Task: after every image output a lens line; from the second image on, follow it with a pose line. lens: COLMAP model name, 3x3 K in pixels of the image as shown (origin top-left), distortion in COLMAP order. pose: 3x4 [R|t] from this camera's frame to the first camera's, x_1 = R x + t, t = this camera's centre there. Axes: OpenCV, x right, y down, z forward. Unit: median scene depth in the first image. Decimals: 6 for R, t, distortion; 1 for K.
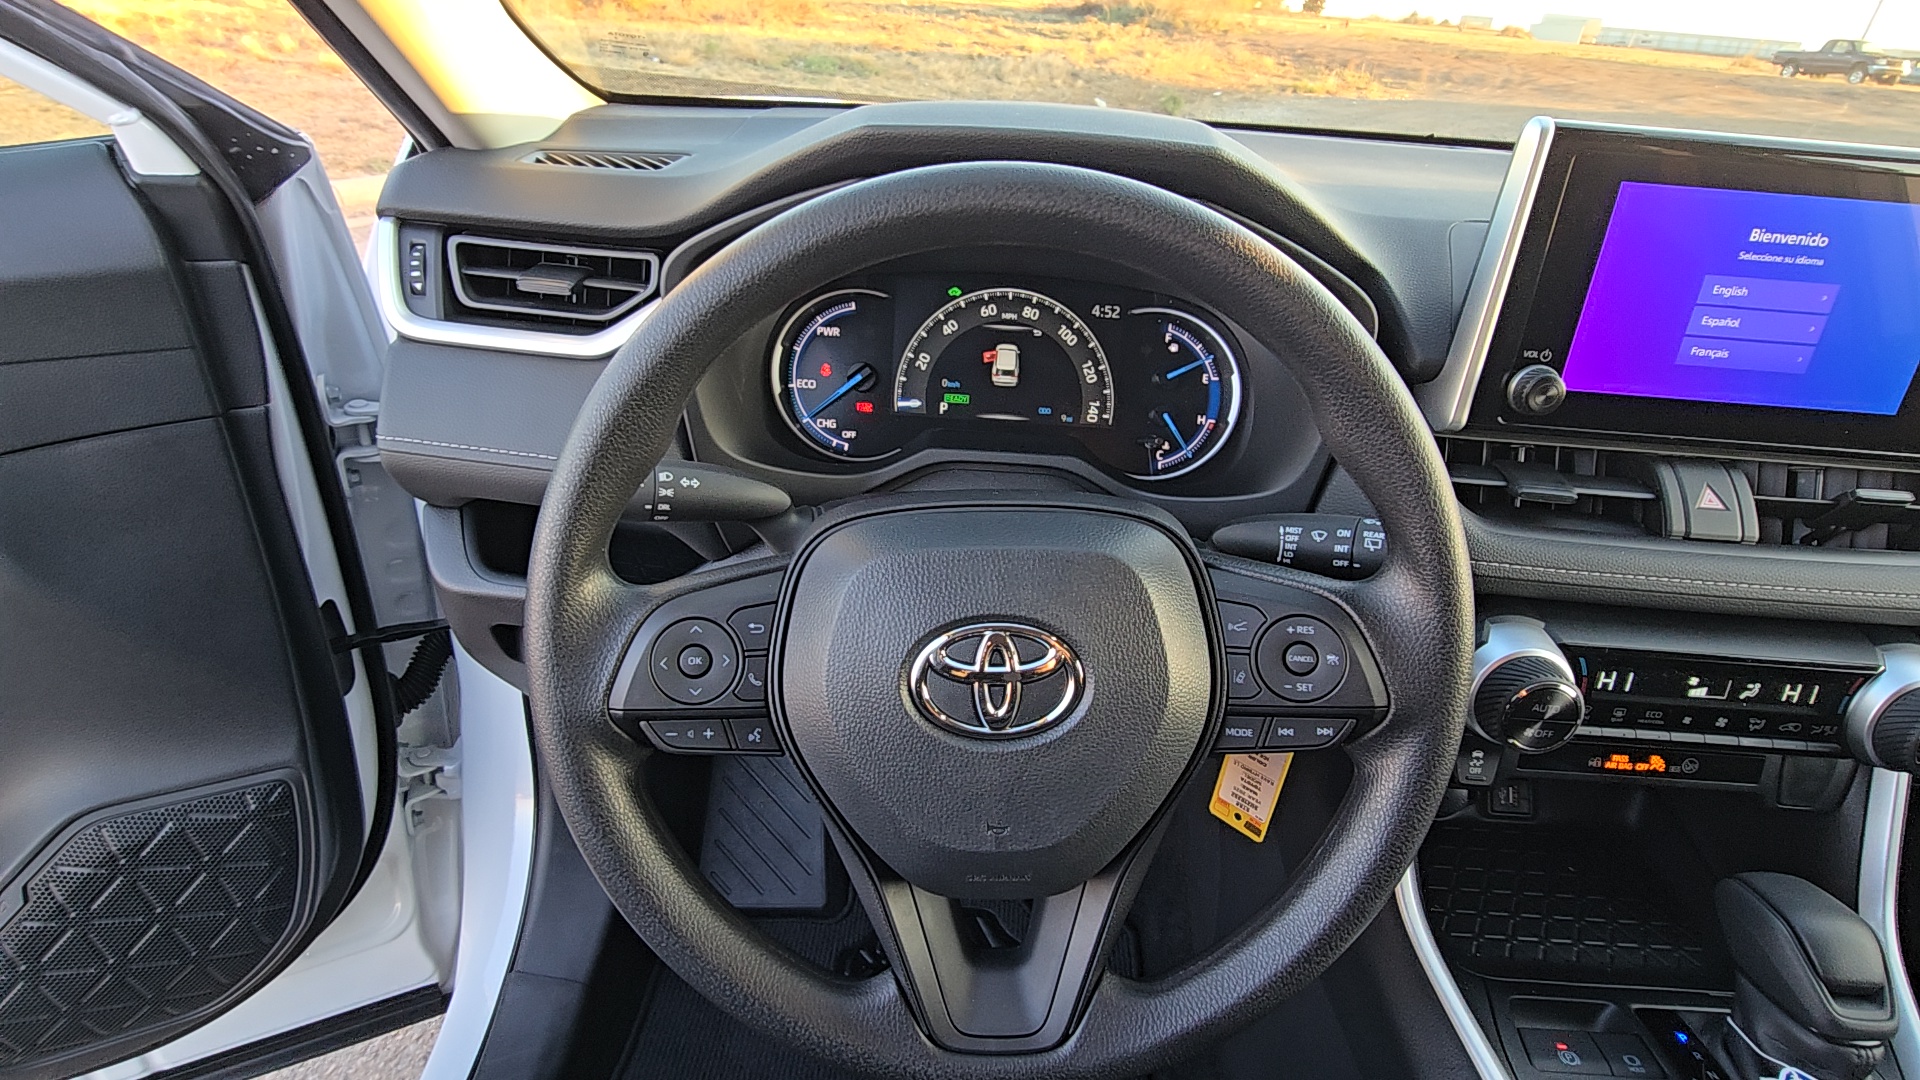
lens RADIAL K [[977.1, 0, 971.5], [0, 977.1, 548.0], [0, 0, 1]] dist [-0.001963, -0.000704]
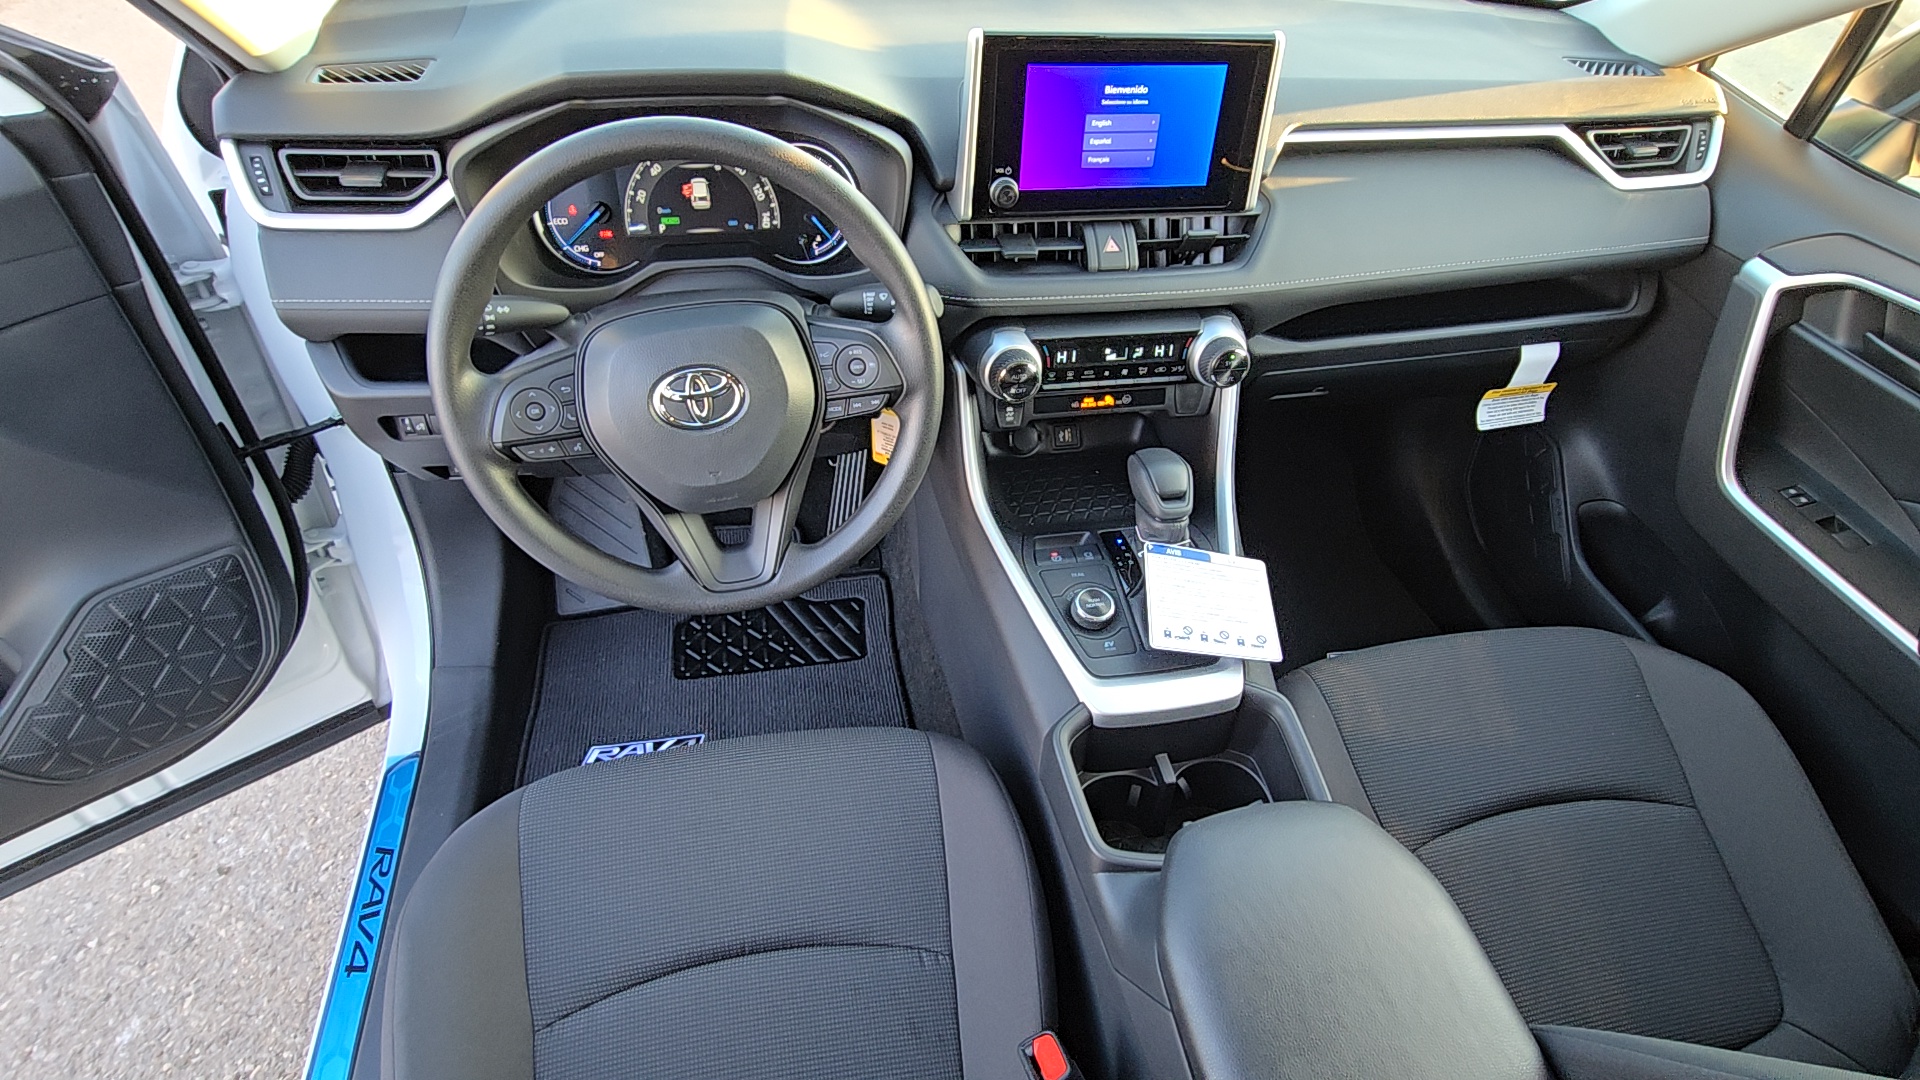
lens RADIAL K [[966.2, 0, 965.2], [0, 966.2, 540.0], [0, 0, 1]] dist [-0.000437, 0.000751]
pose [[0.973898, -0.161371, 0.159632, 0.136159], [0.116422, 0.958834, 0.259003, -0.023167], [-0.194857, -0.233658, 0.952594, -0.730471]]
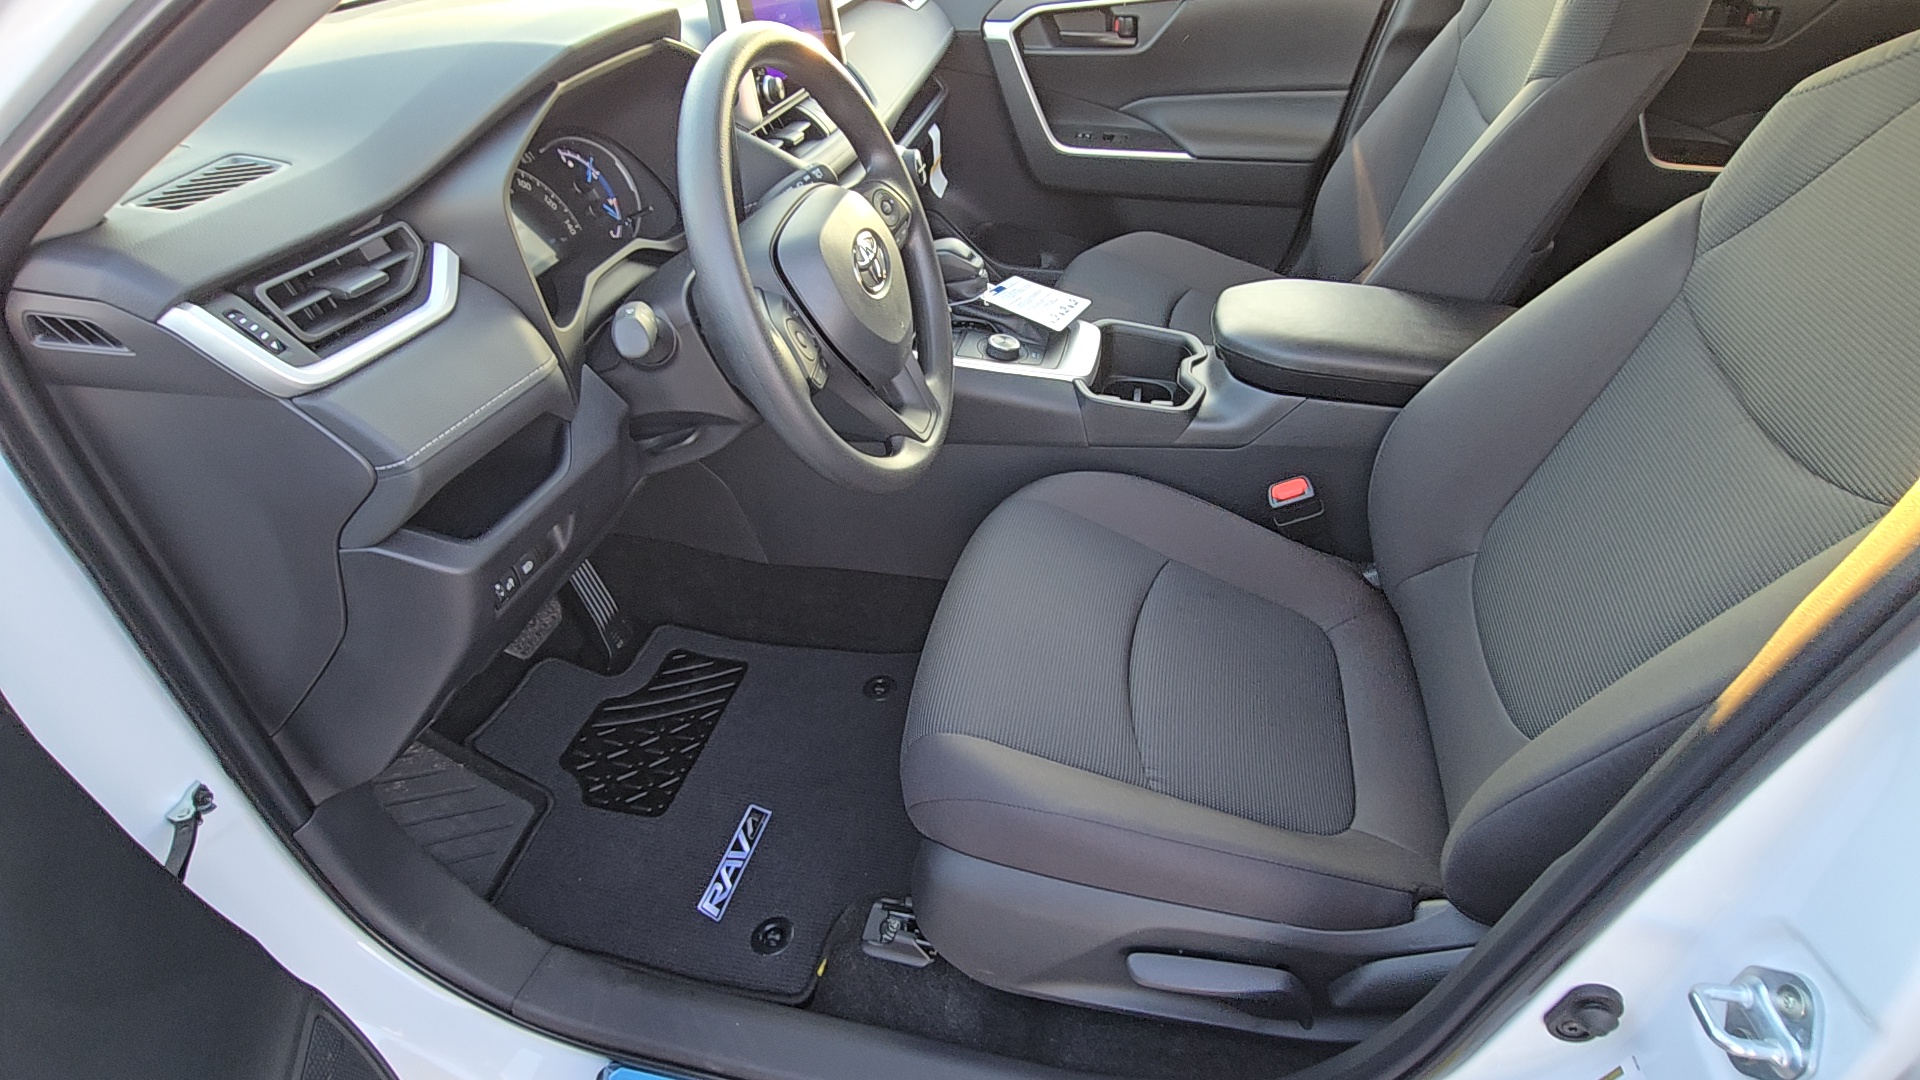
lens RADIAL K [[972.8, 0, 968.3], [0, 972.8, 541.0], [0, 0, 1]] dist [-0.002458, -0.000942]
pose [[0.192652, -0.645993, 0.738633, -1.393973], [0.508036, 0.709658, 0.488144, -0.270278], [-0.839514, 0.281211, 0.464905, 0.000265]]
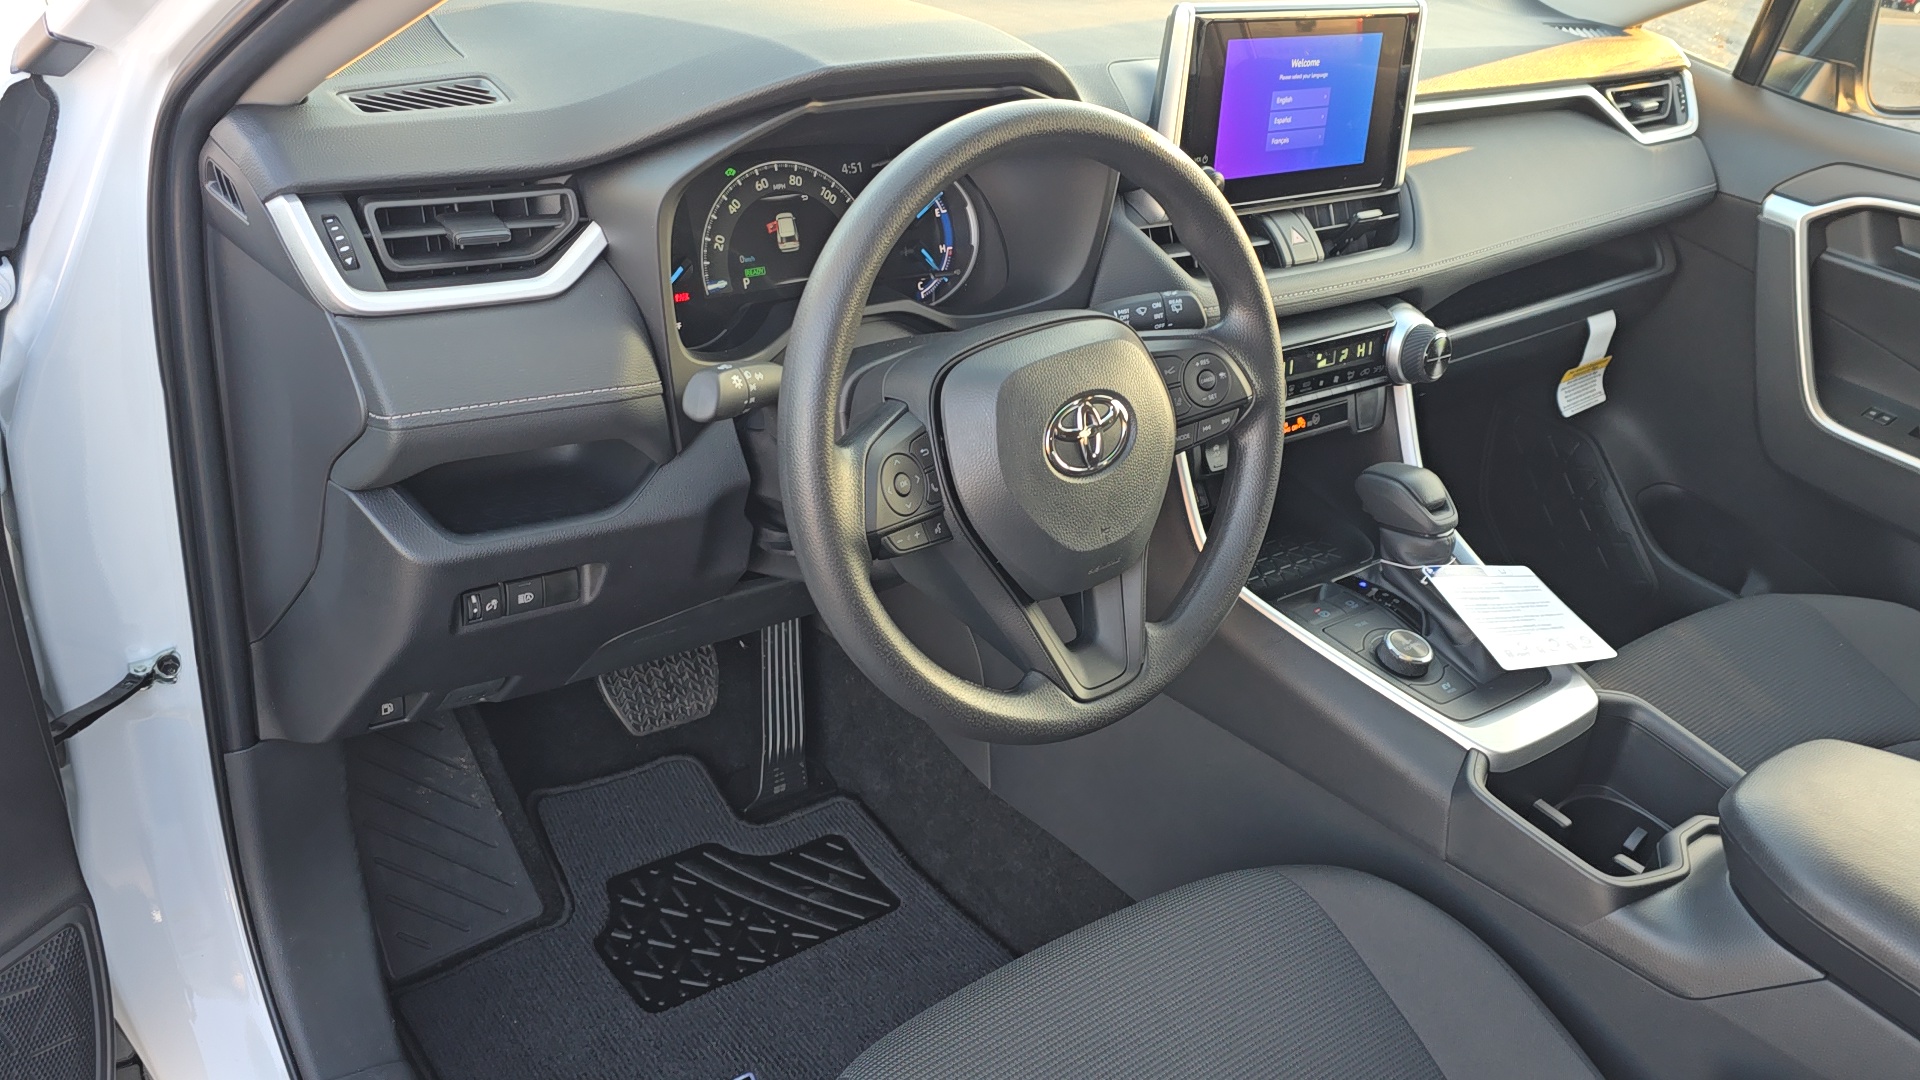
lens RADIAL K [[1590.2, 0, 969.3], [0, 1590.2, 542.9], [0, 0, 1]] dist [-0.005253, -0.004453]
pose [[0.768508, -0.289975, 0.570359, -1.152467], [0.251750, 0.956547, 0.147106, -0.085807], [-0.588232, 0.030535, 0.808115, -0.657782]]
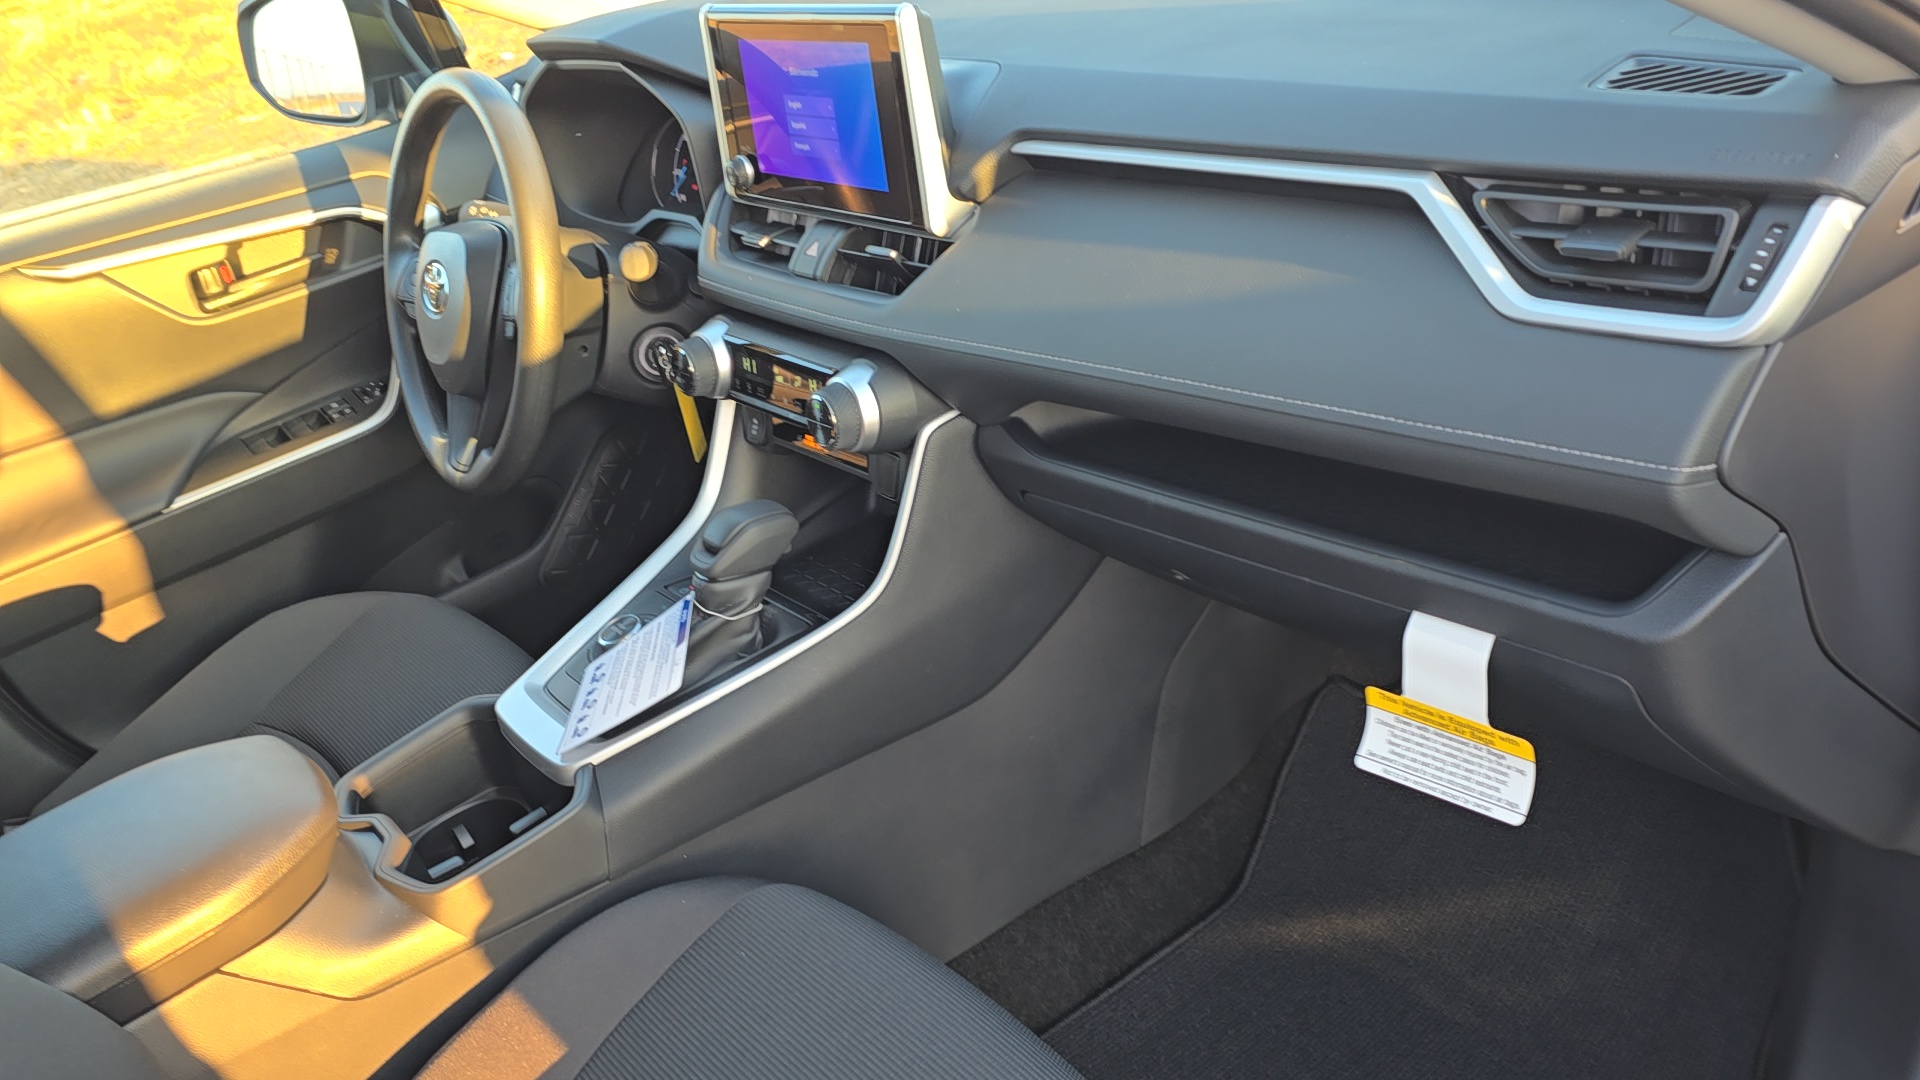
lens RADIAL K [[1590.2, 0, 969.3], [0, 1590.2, 542.9], [0, 0, 1]] dist [-0.005253, -0.004453]
pose [[0.602774, 0.179954, -0.777354, 2.785239], [-0.170235, 0.980809, 0.095050, 0.110506], [0.779540, 0.075039, 0.621841, -0.235860]]
